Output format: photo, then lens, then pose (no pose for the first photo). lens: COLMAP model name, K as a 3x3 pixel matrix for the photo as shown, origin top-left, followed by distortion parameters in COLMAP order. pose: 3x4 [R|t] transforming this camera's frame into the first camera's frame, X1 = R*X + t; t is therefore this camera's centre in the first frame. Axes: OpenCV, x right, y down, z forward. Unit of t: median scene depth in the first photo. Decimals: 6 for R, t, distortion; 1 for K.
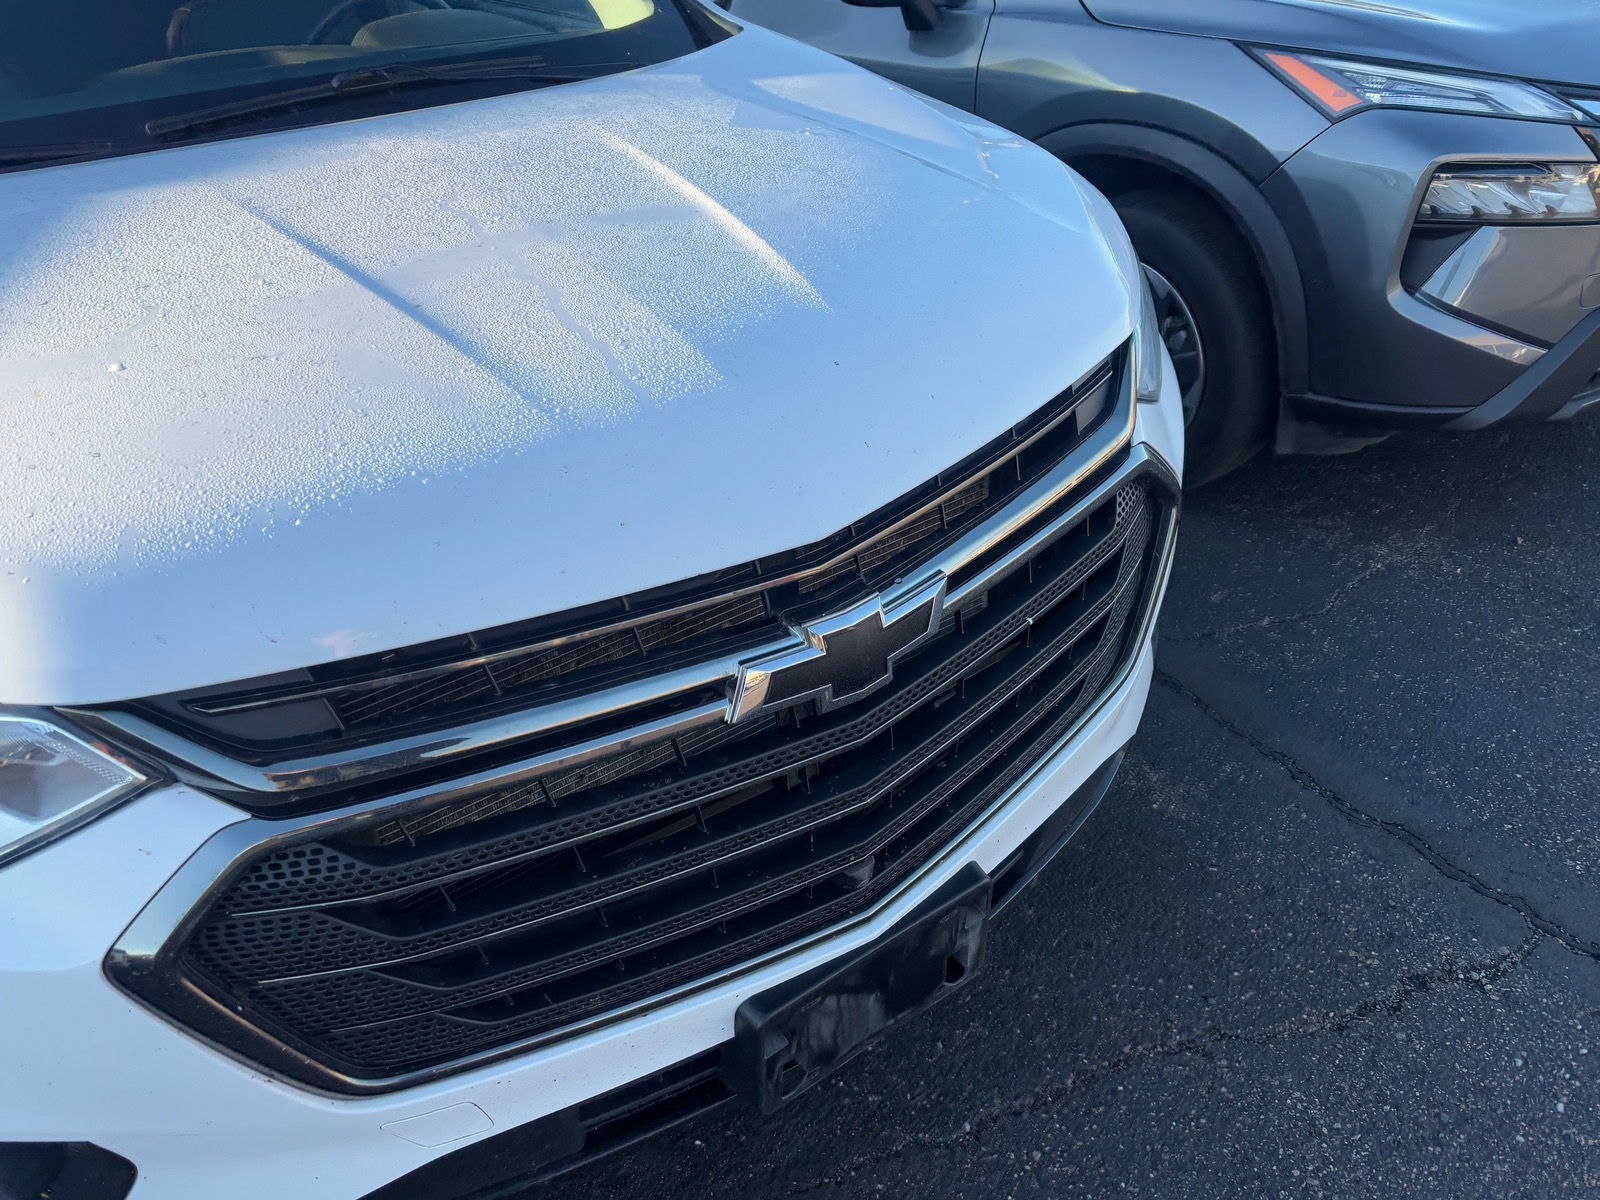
lens RADIAL K [[1265.1, 0, 797.4], [0, 1265.1, 596.7], [0, 0, 1]] dist [0.005480, -0.004832]
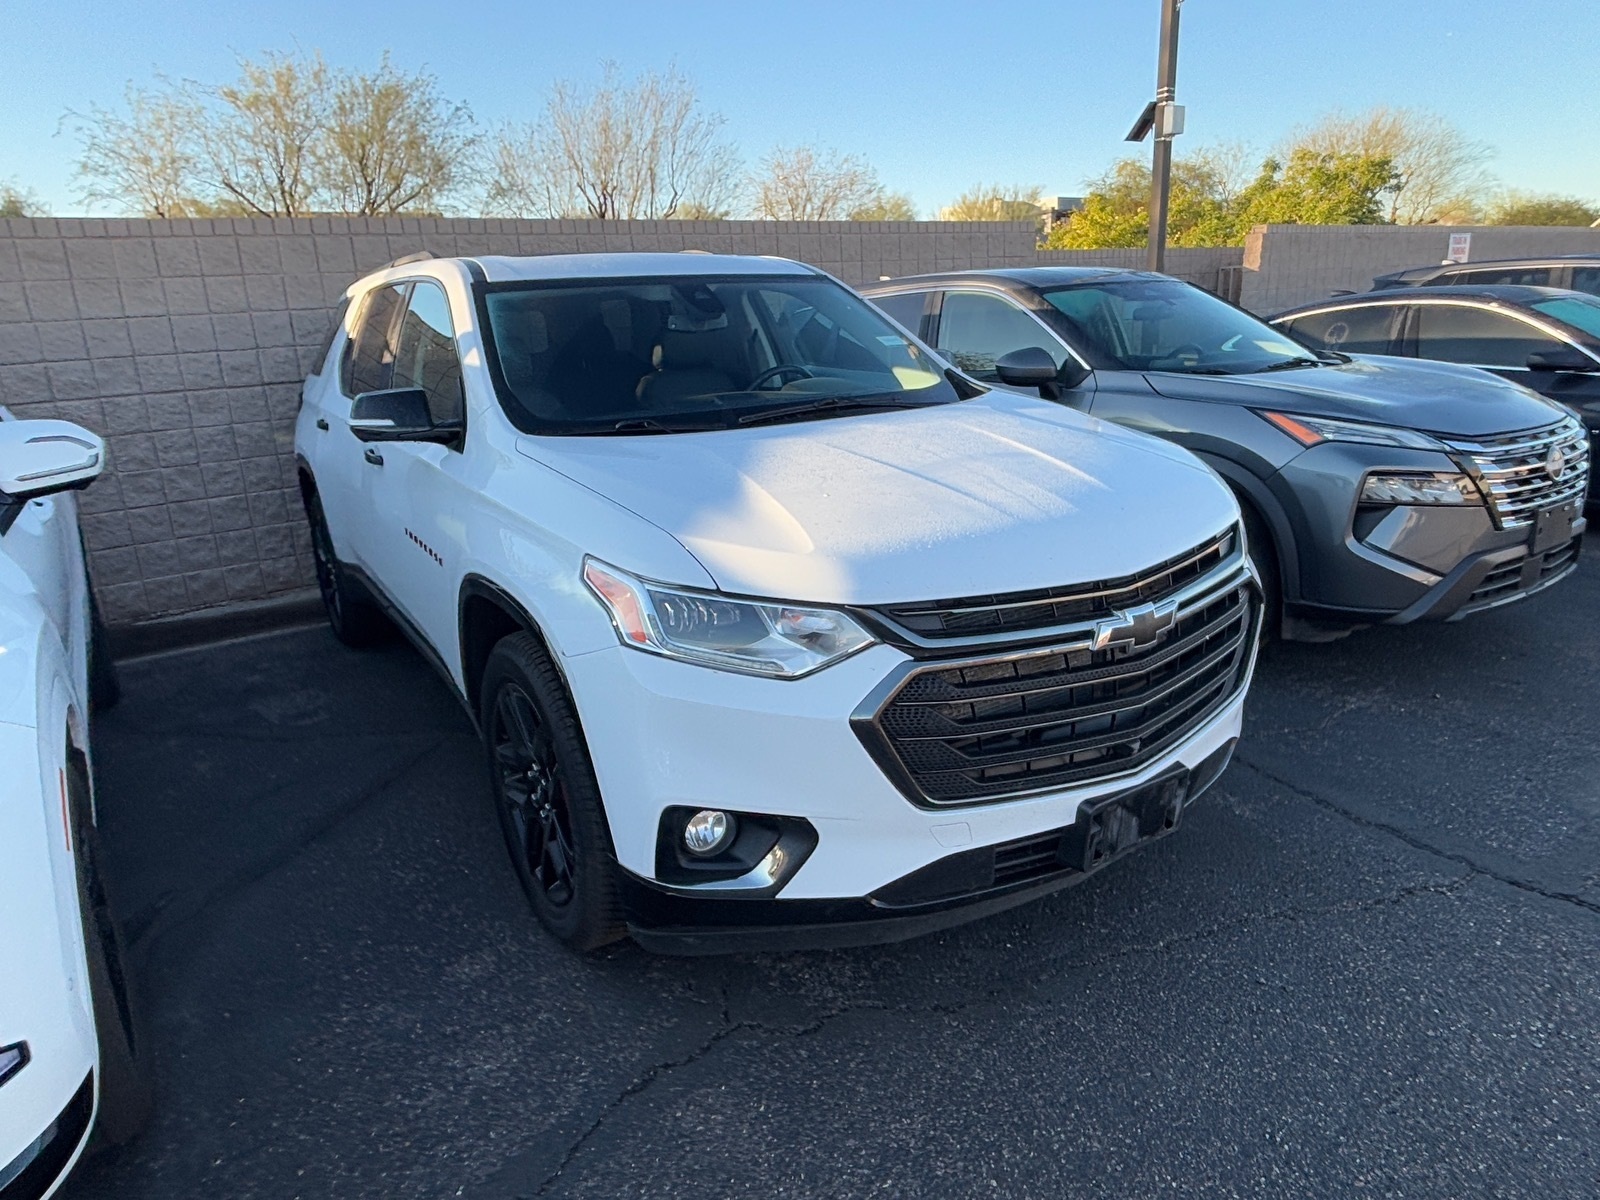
lens RADIAL K [[987.6, 0, 802.2], [0, 987.6, 602.7], [0, 0, 1]] dist [0.005375, -0.009804]
pose [[0.998250, 0.036380, -0.046628, -0.298911], [-0.046484, 0.970082, -0.238285, 0.280135], [0.036564, 0.240035, 0.970075, -0.456390]]
